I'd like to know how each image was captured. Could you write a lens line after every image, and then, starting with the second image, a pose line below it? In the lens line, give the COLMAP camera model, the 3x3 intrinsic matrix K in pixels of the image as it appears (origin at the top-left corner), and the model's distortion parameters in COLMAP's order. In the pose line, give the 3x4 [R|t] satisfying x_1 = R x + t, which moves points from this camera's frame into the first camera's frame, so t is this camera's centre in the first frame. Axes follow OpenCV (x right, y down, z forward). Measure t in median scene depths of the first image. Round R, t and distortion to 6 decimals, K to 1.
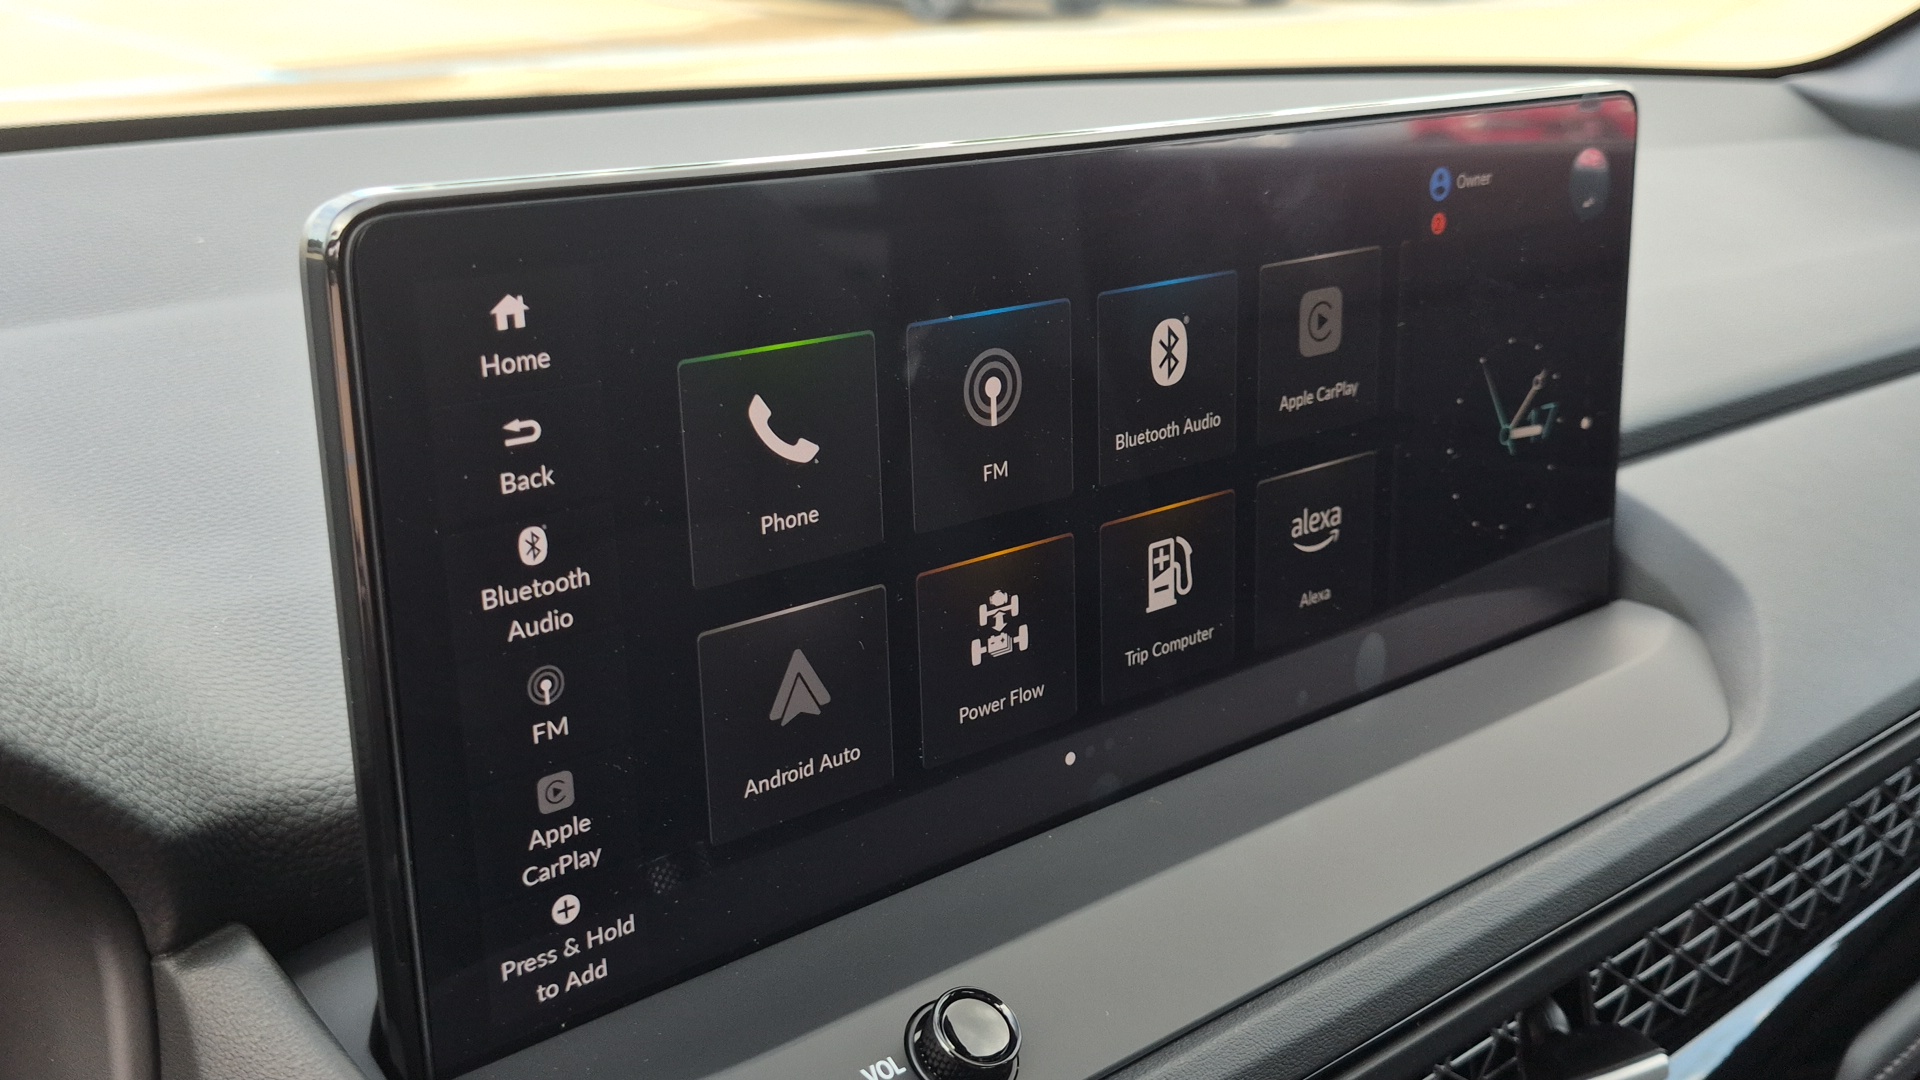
lens RADIAL K [[1881.6, 0, 966.1], [0, 1881.6, 534.5], [0, 0, 1]] dist [0.068114, 0.000000]
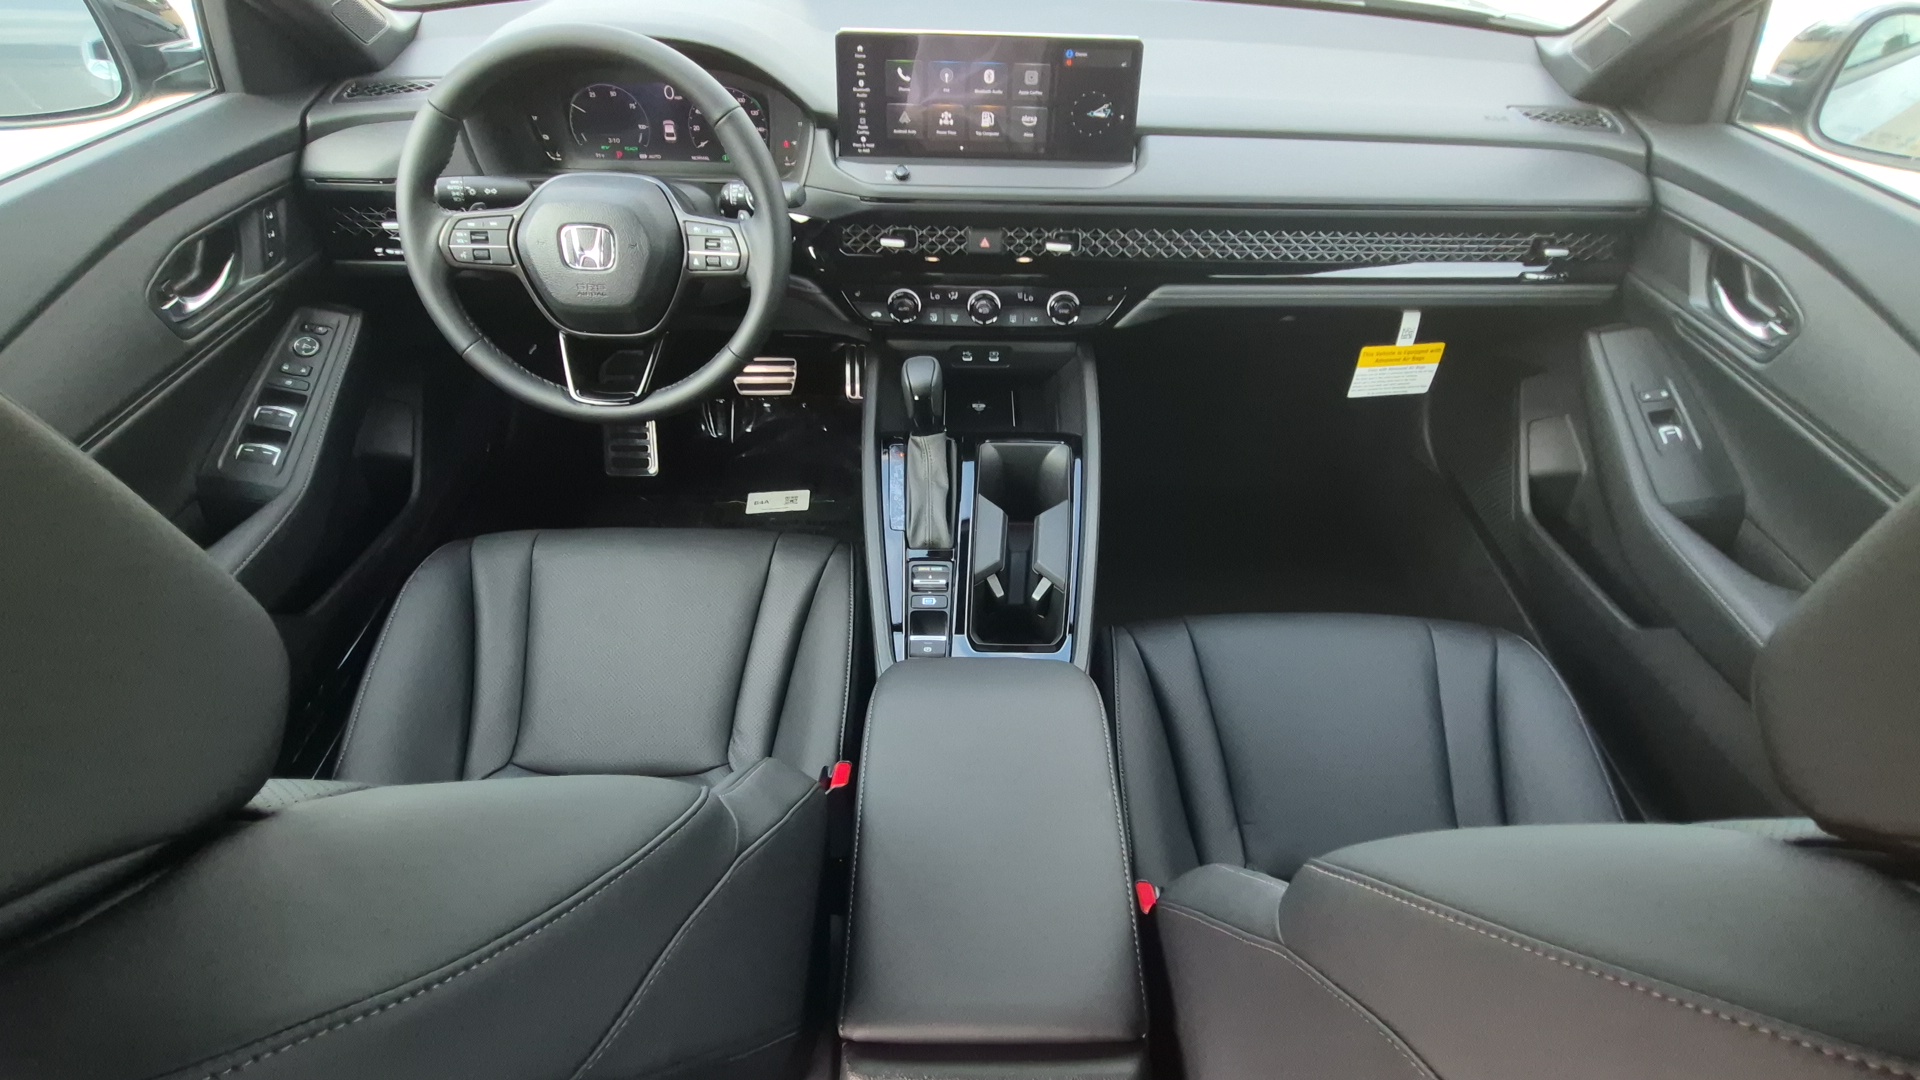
lens RADIAL K [[986.3, 0, 973.9], [0, 986.3, 490.4], [0, 0, 1]] dist [-0.001895, 0.000097]
pose [[0.764745, 0.407425, -0.499170, 2.128254], [-0.221885, 0.893845, 0.389625, -0.135191], [0.604923, -0.187205, 0.773965, -1.590225]]
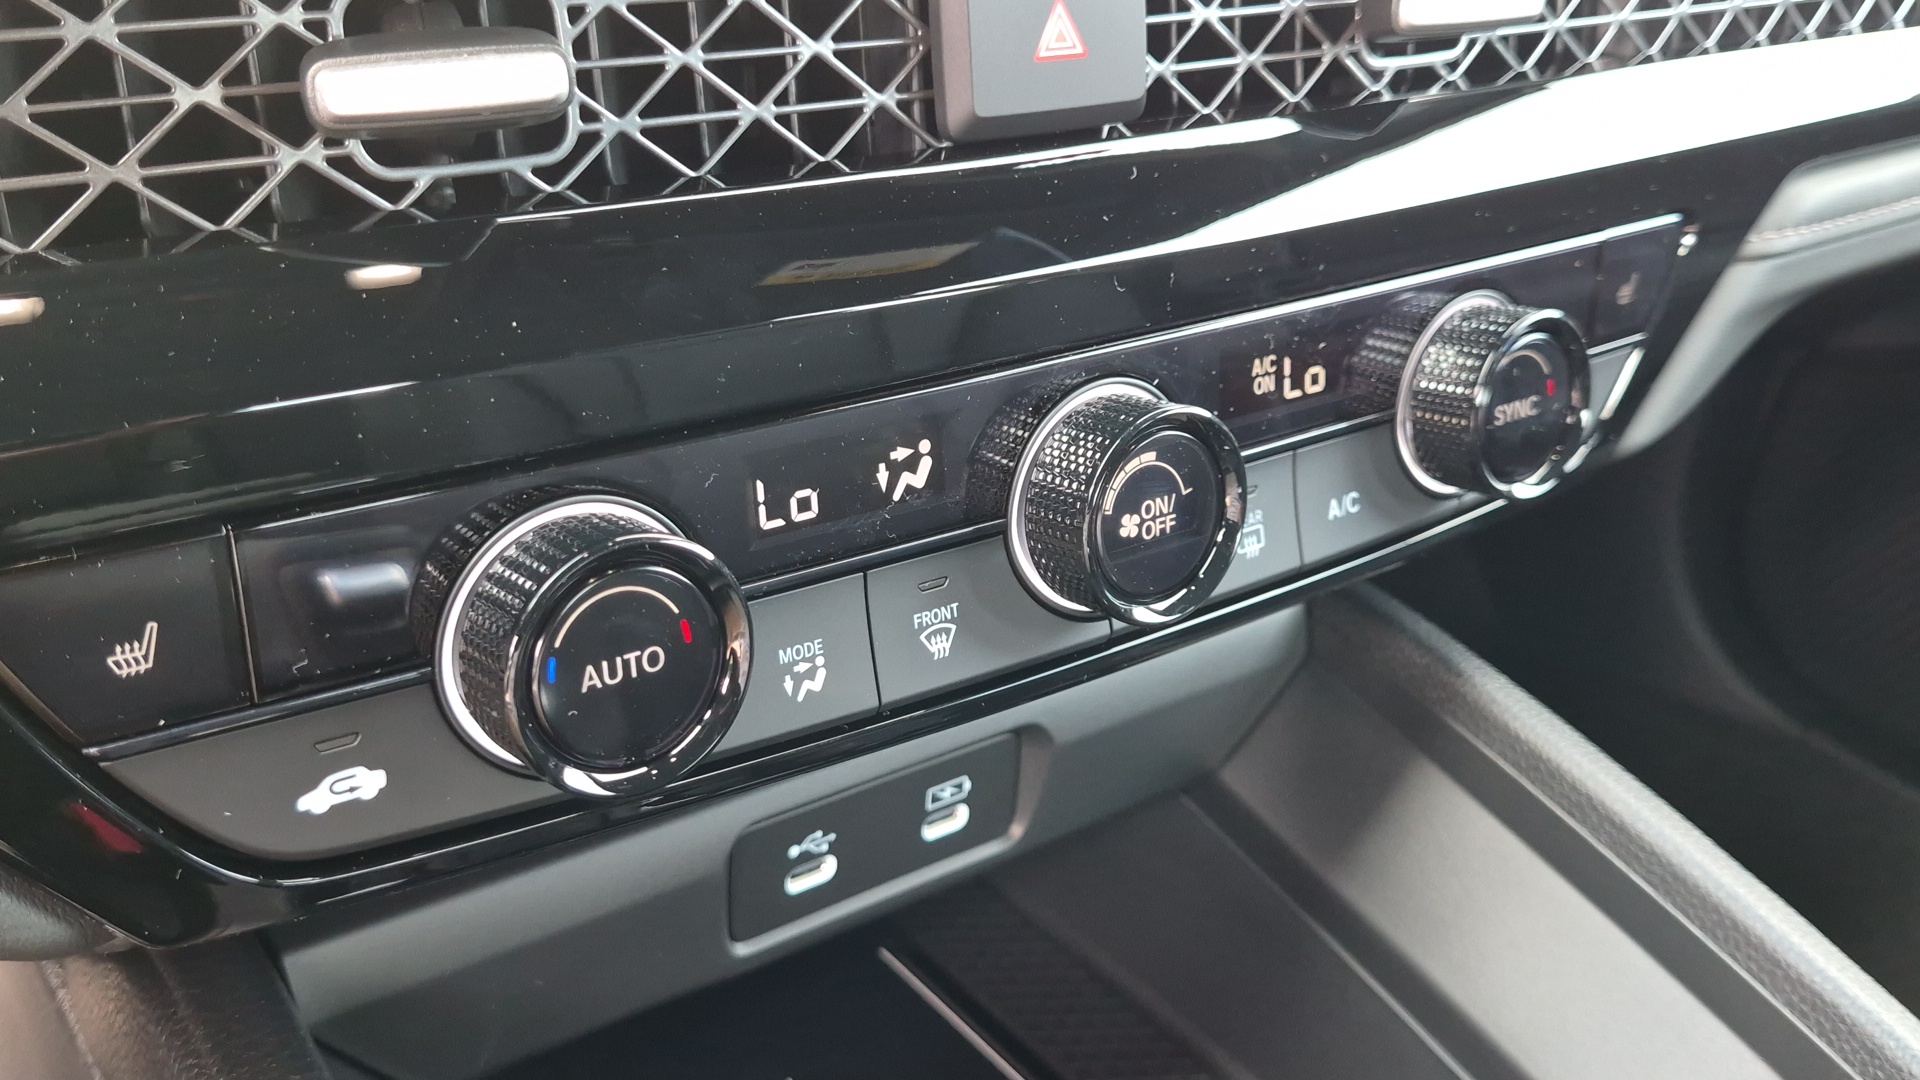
lens RADIAL K [[1881.6, 0, 948.9], [0, 1881.6, 552.2], [0, 0, 1]] dist [0.068114, 0.000000]
pose [[0.996296, 0.083039, -0.022338, 0.198023], [-0.079201, 0.987296, 0.137743, 0.506411], [0.033493, -0.135463, 0.990216, 0.235874]]
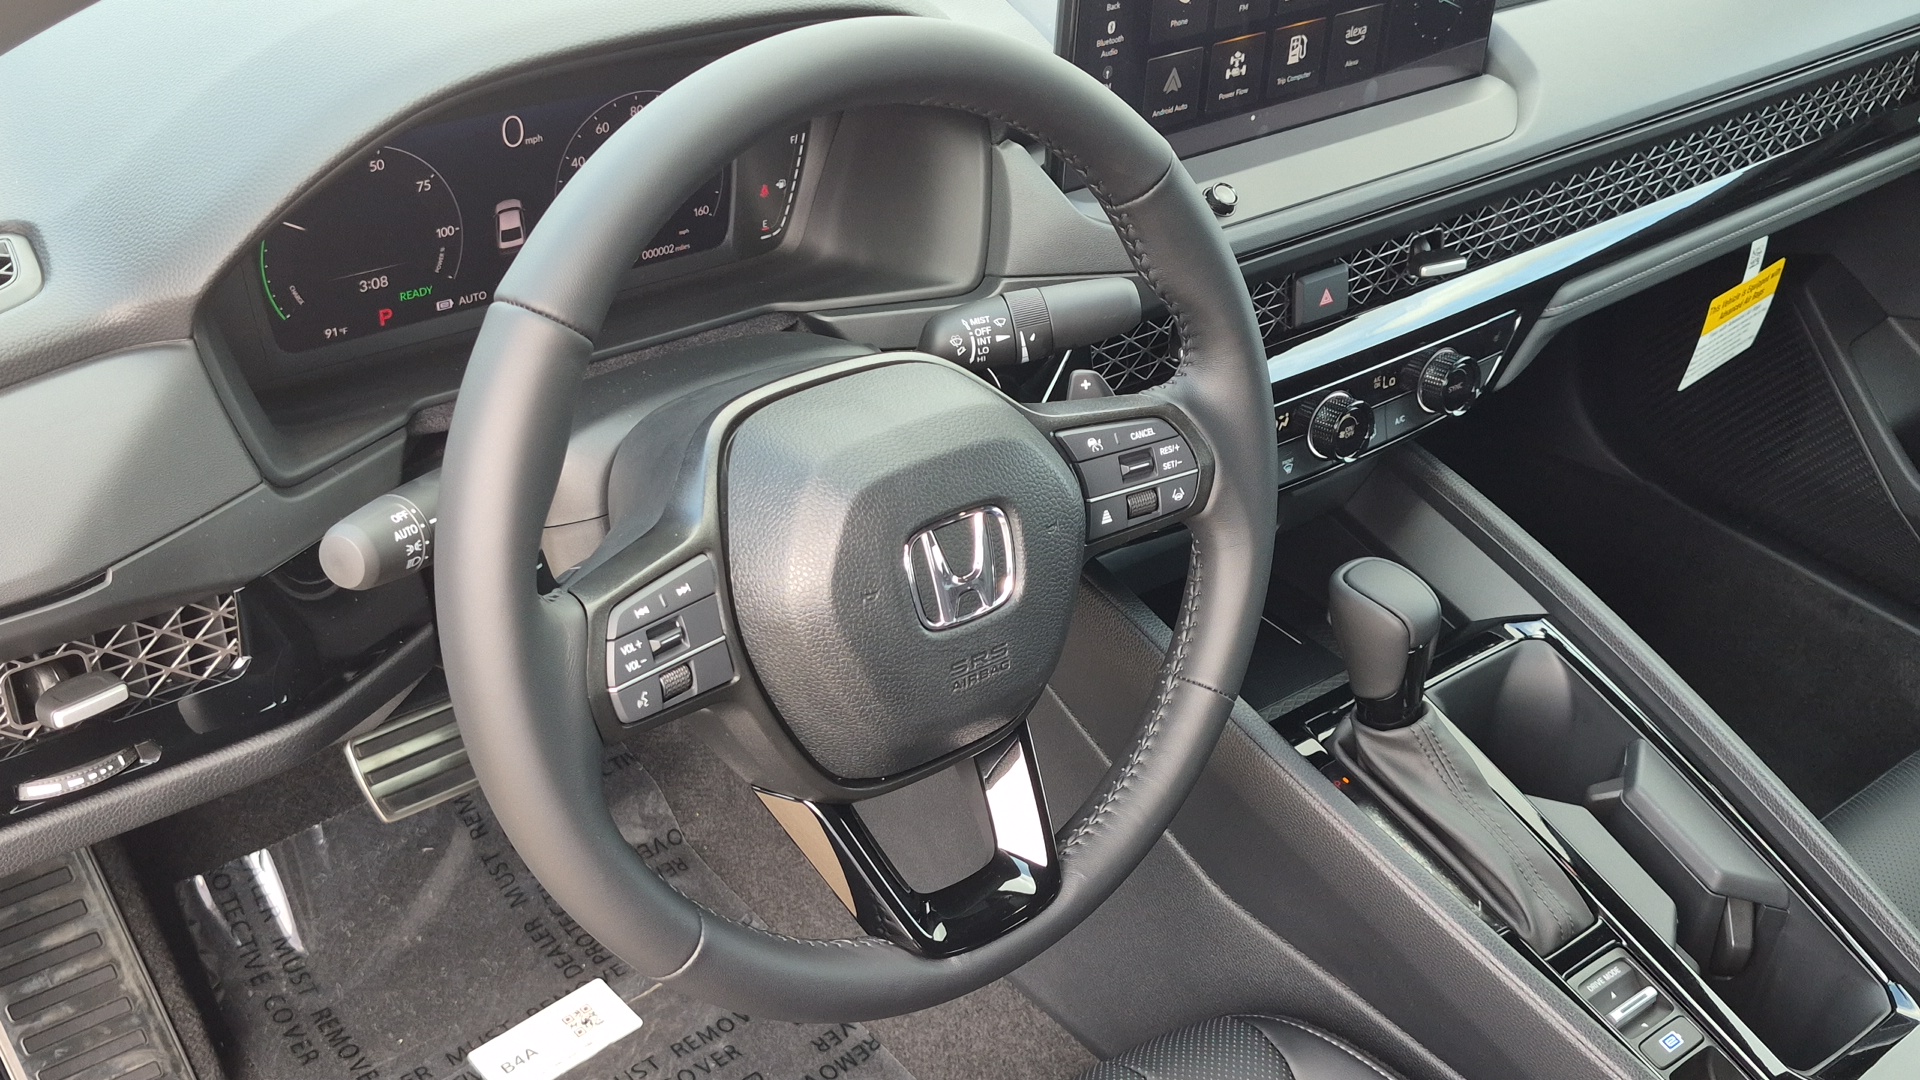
lens RADIAL K [[2132.1, 0, 957.6], [0, 2132.1, 533.3], [0, 0, 1]] dist [0.096869, 0.000000]
pose [[0.996950, 0.075098, 0.021214, -0.407143], [-0.078028, 0.963502, 0.256077, -0.063701], [-0.001209, -0.256952, 0.966423, -2.229139]]
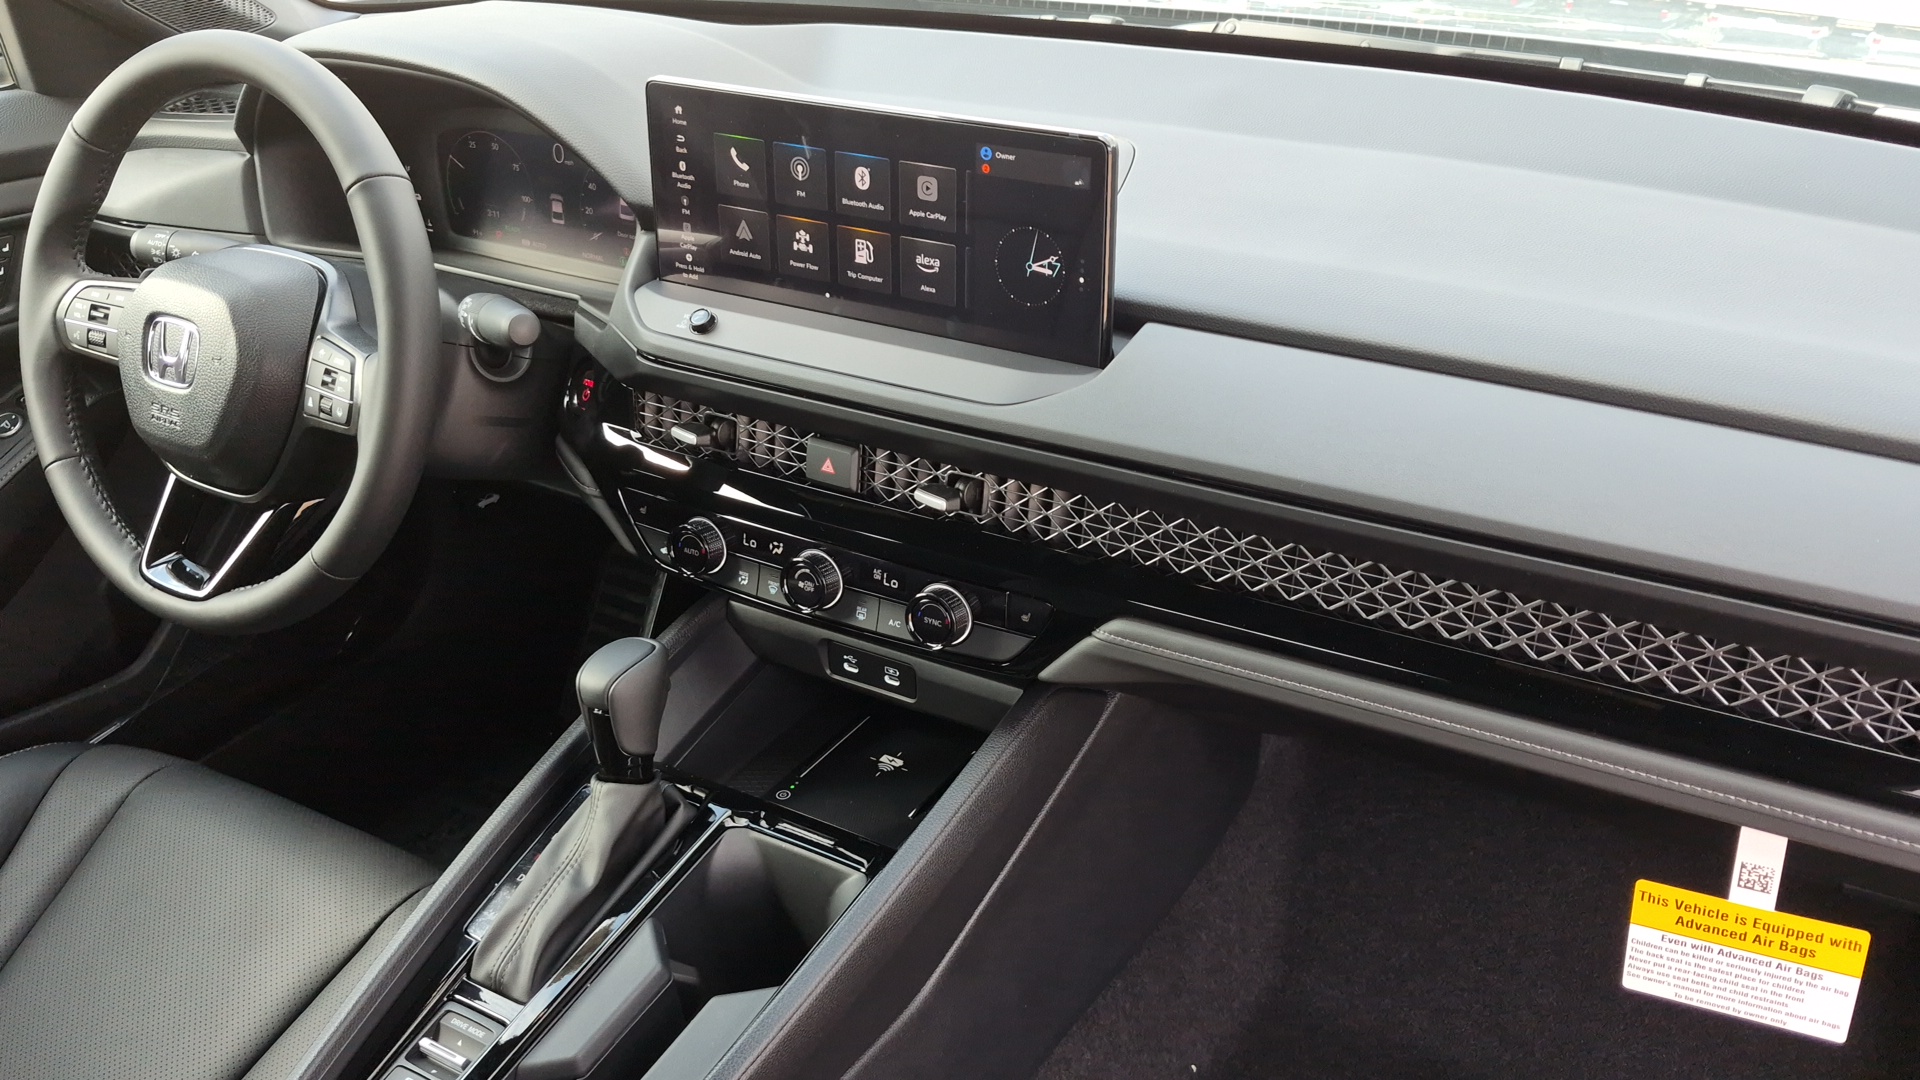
lens RADIAL K [[1670.4, 0, 960.6], [0, 1670.4, 535.9], [0, 0, 1]] dist [0.067017, -0.039194]
pose [[0.303305, 0.432999, -0.848833, 2.859535], [-0.271804, 0.893101, 0.358460, -0.627813], [0.913306, 0.121994, 0.388573, 0.163036]]
